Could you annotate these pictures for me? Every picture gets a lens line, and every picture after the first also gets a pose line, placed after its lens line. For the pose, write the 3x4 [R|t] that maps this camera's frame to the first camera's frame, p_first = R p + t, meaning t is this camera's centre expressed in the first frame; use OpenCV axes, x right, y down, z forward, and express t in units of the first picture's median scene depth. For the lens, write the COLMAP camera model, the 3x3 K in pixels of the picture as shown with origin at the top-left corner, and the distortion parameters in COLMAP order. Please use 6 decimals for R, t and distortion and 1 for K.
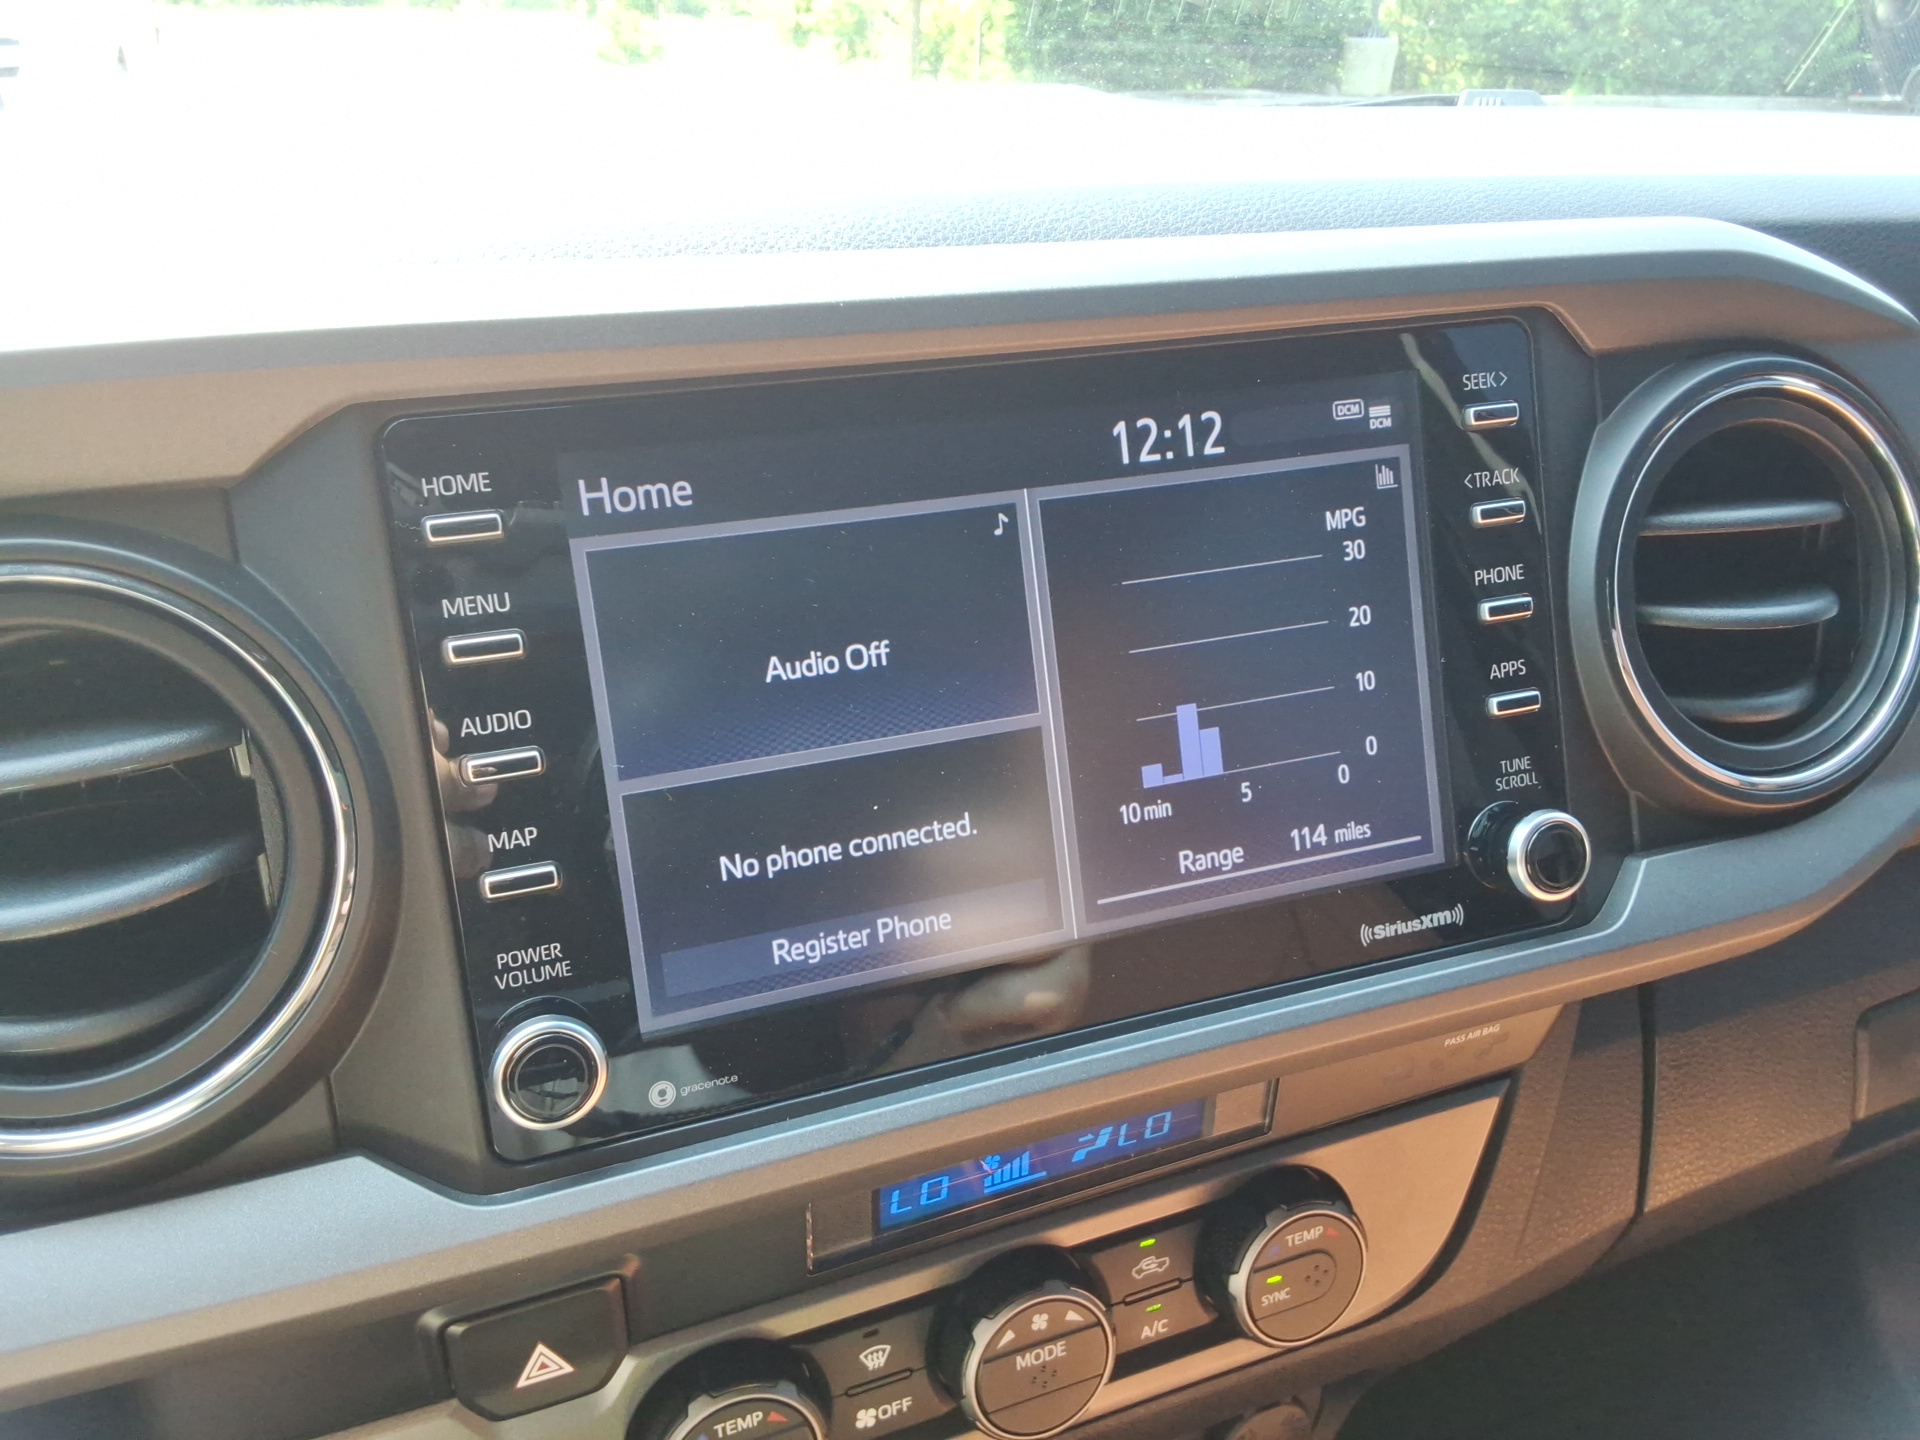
lens RADIAL K [[1552.2, 0, 973.2], [0, 1552.2, 686.2], [0, 0, 1]] dist [0.113020, -0.176518]
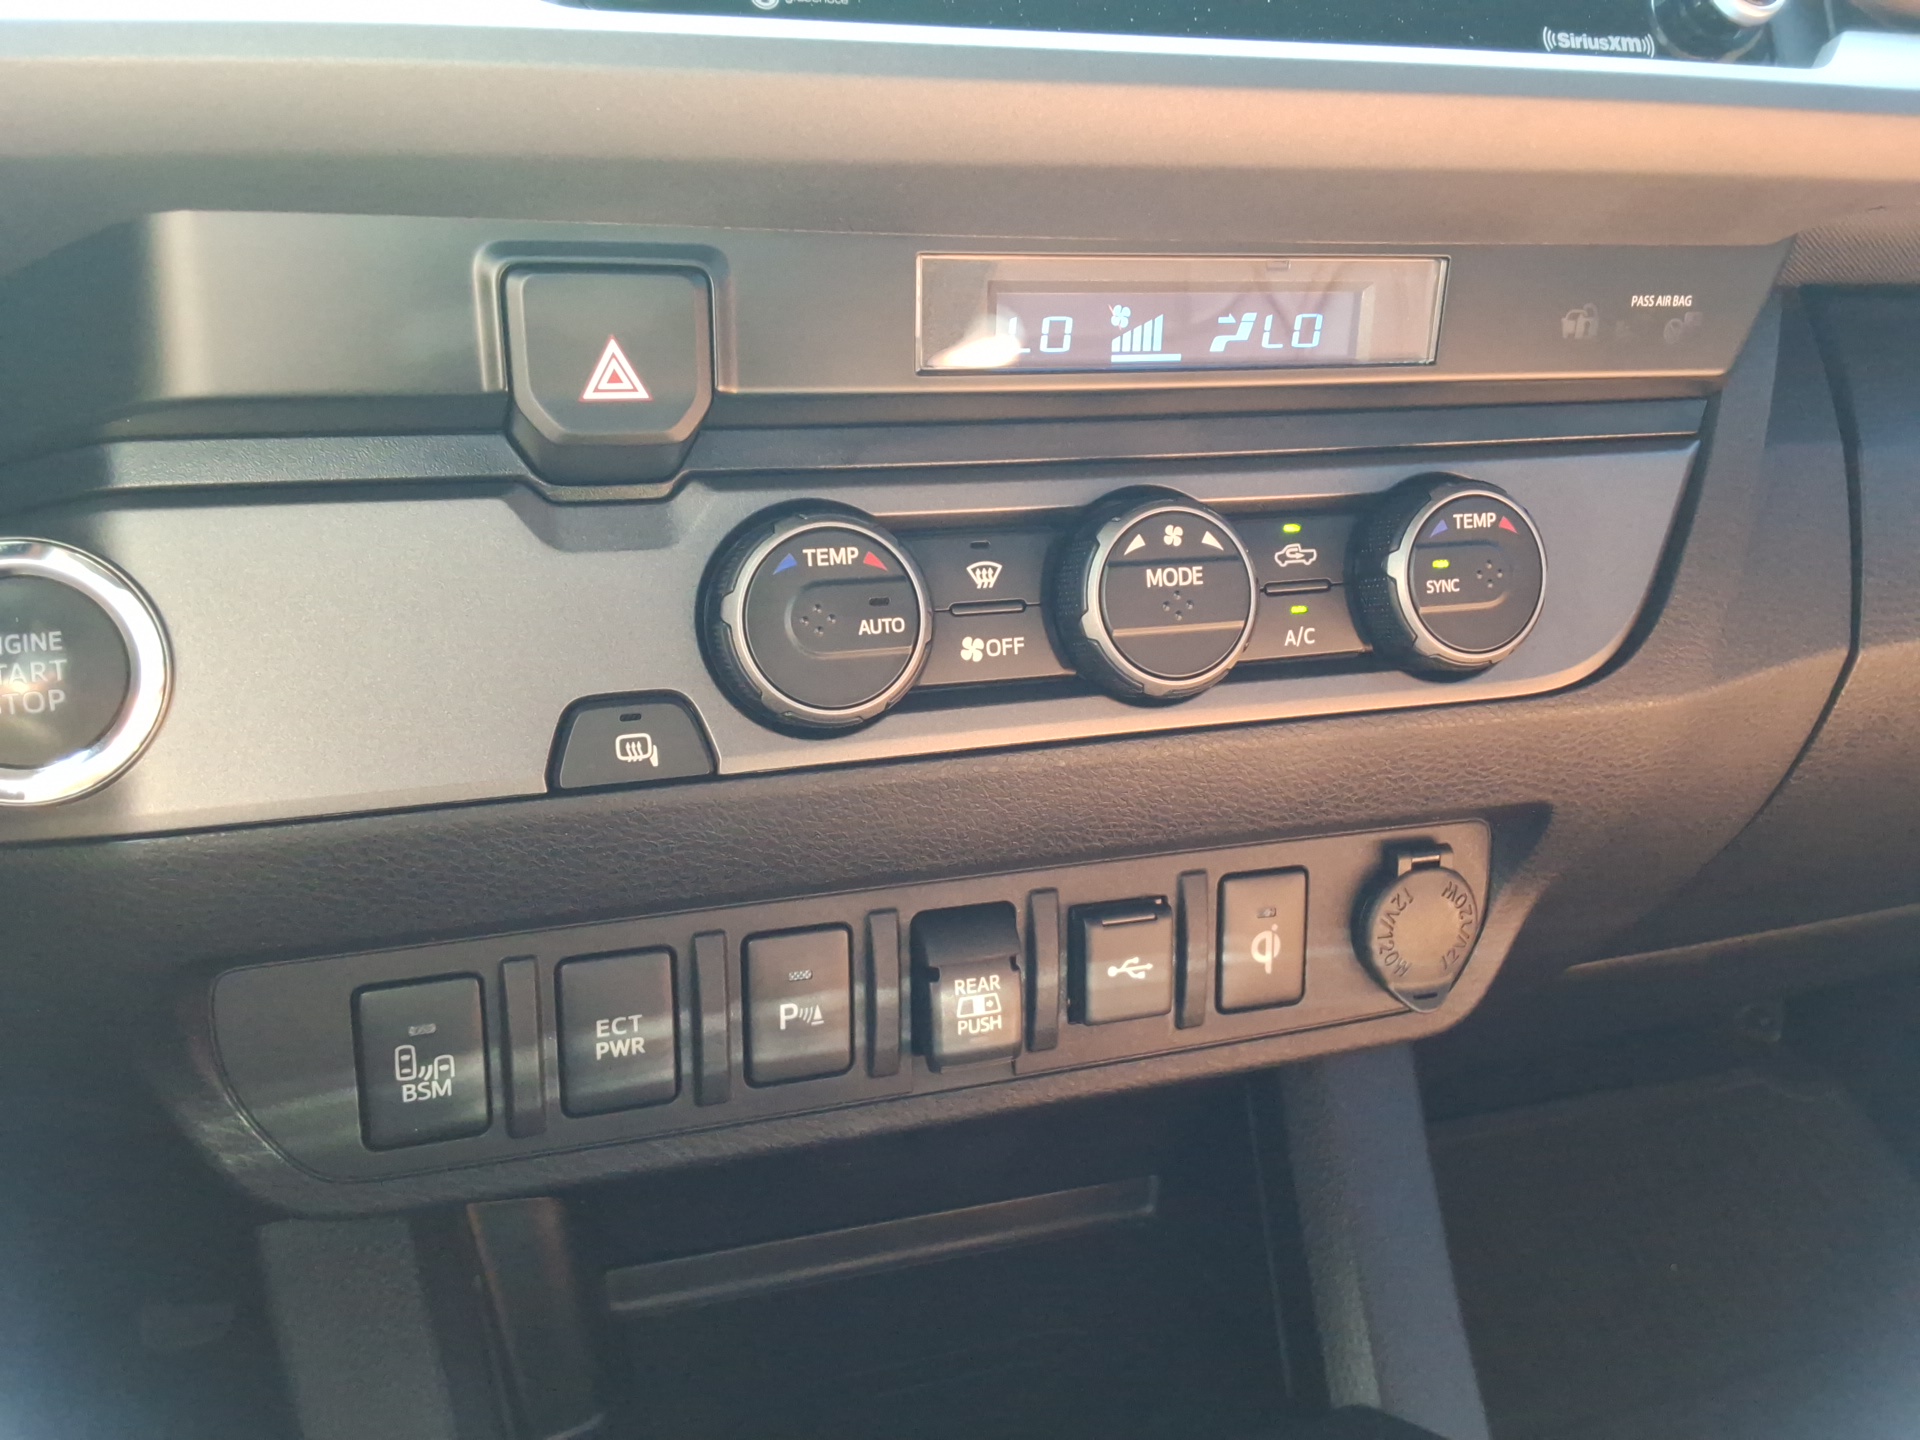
lens RADIAL K [[1552.2, 0, 962.5], [0, 1552.2, 723.5], [0, 0, 1]] dist [0.113020, -0.176518]
pose [[0.998721, 0.007071, -0.050059, -0.030567], [-0.015659, 0.984743, -0.173311, 0.664331], [0.048070, 0.173874, 0.983594, 0.164335]]
